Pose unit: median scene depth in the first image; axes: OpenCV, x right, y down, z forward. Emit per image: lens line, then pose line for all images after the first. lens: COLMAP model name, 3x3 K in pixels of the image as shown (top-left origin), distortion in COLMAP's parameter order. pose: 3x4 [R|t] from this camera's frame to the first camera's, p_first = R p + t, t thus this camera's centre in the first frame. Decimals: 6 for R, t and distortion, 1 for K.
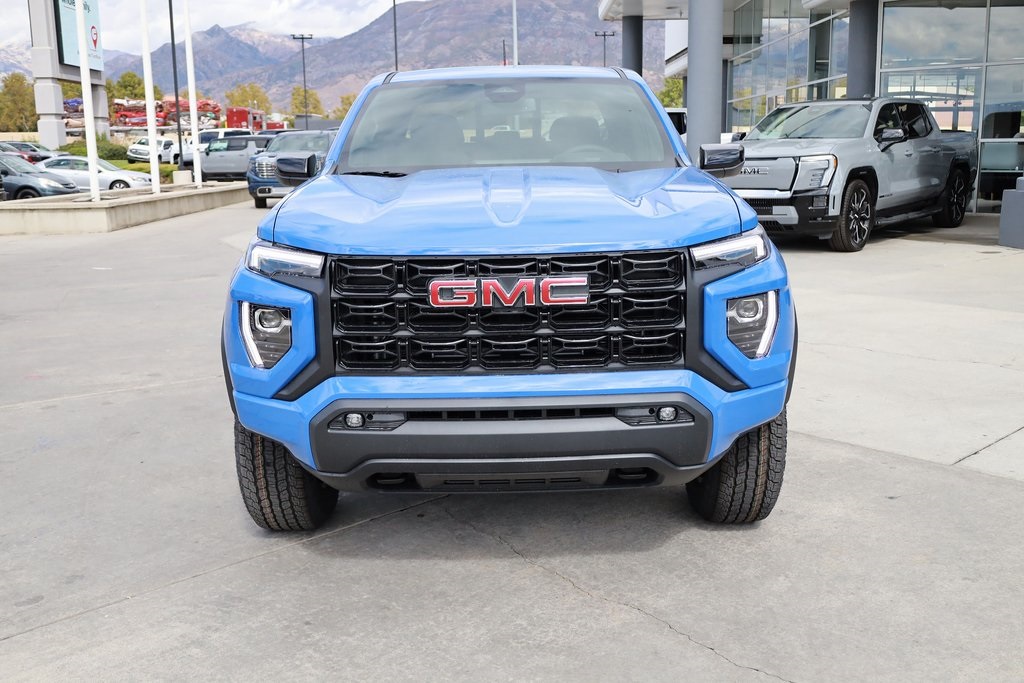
lens RADIAL K [[1006.1, 0, 512.9], [0, 1006.1, 340.9], [0, 0, 1]] dist [-0.007724, 0.000000]
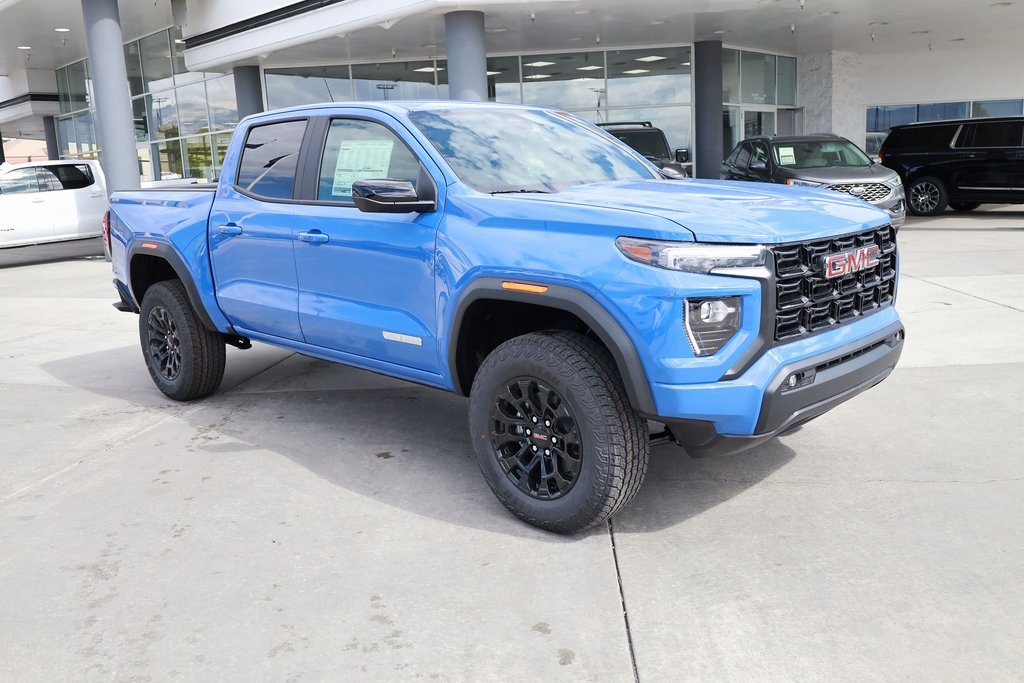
lens RADIAL K [[873.9, 0, 512.5], [0, 873.9, 341.9], [0, 0, 1]] dist [-0.015306, 0.003064]
pose [[0.710861, -0.156397, 0.685723, -1.030453], [0.174515, 0.983696, 0.043444, -0.065600], [-0.681338, 0.088786, 0.726565, 0.440092]]
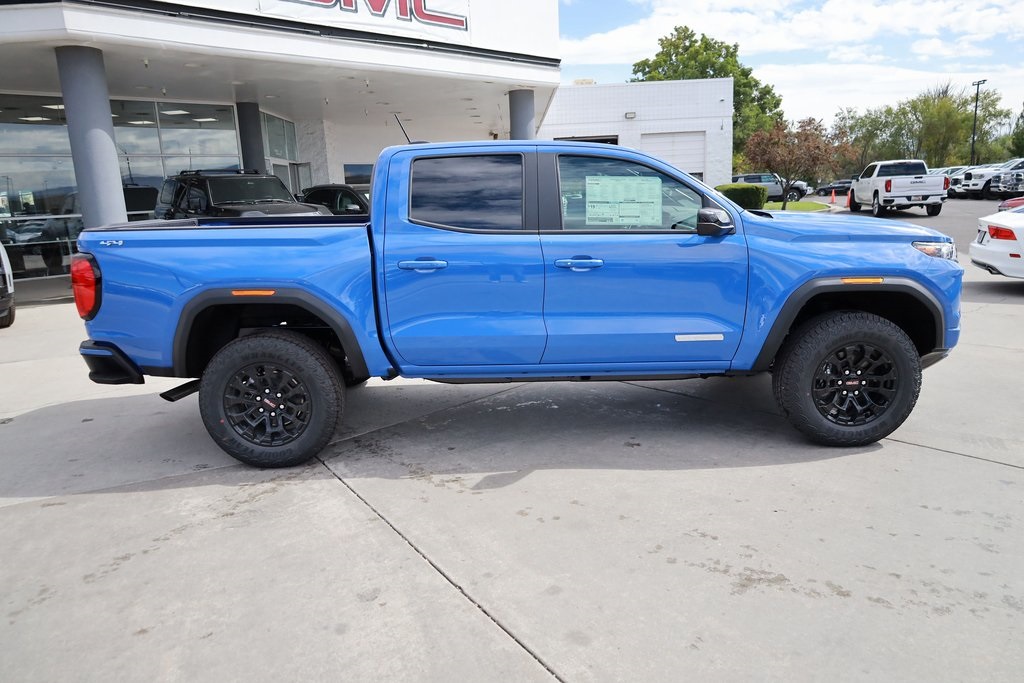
lens RADIAL K [[698.4, 0, 512.7], [0, 698.4, 334.2], [0, 0, 1]] dist [0.000659, -0.018440]
pose [[-0.004113, -0.191270, 0.981529, -1.479914], [0.233850, 0.954137, 0.186912, -0.348768], [-0.972264, 0.230299, 0.040804, 1.688819]]
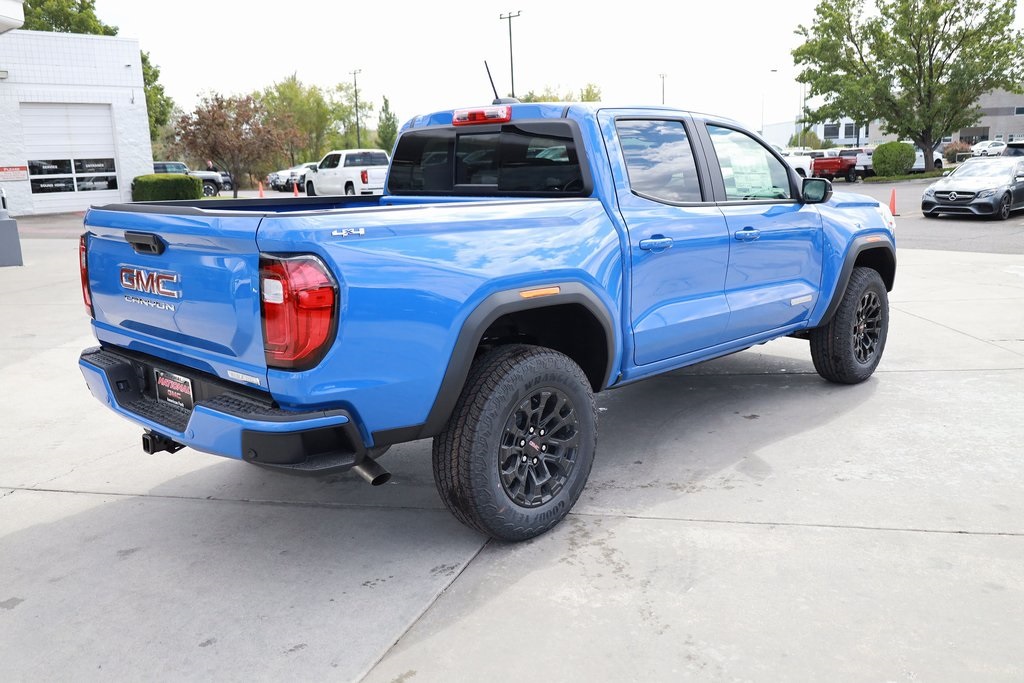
lens RADIAL K [[873.9, 0, 530.4], [0, 873.9, 340.4], [0, 0, 1]] dist [-0.015306, 0.003064]
pose [[-0.730682, -0.109573, 0.673867, -1.030266], [0.164401, 0.929752, 0.329443, -0.585055], [-0.662628, 0.351503, -0.661340, 2.841039]]
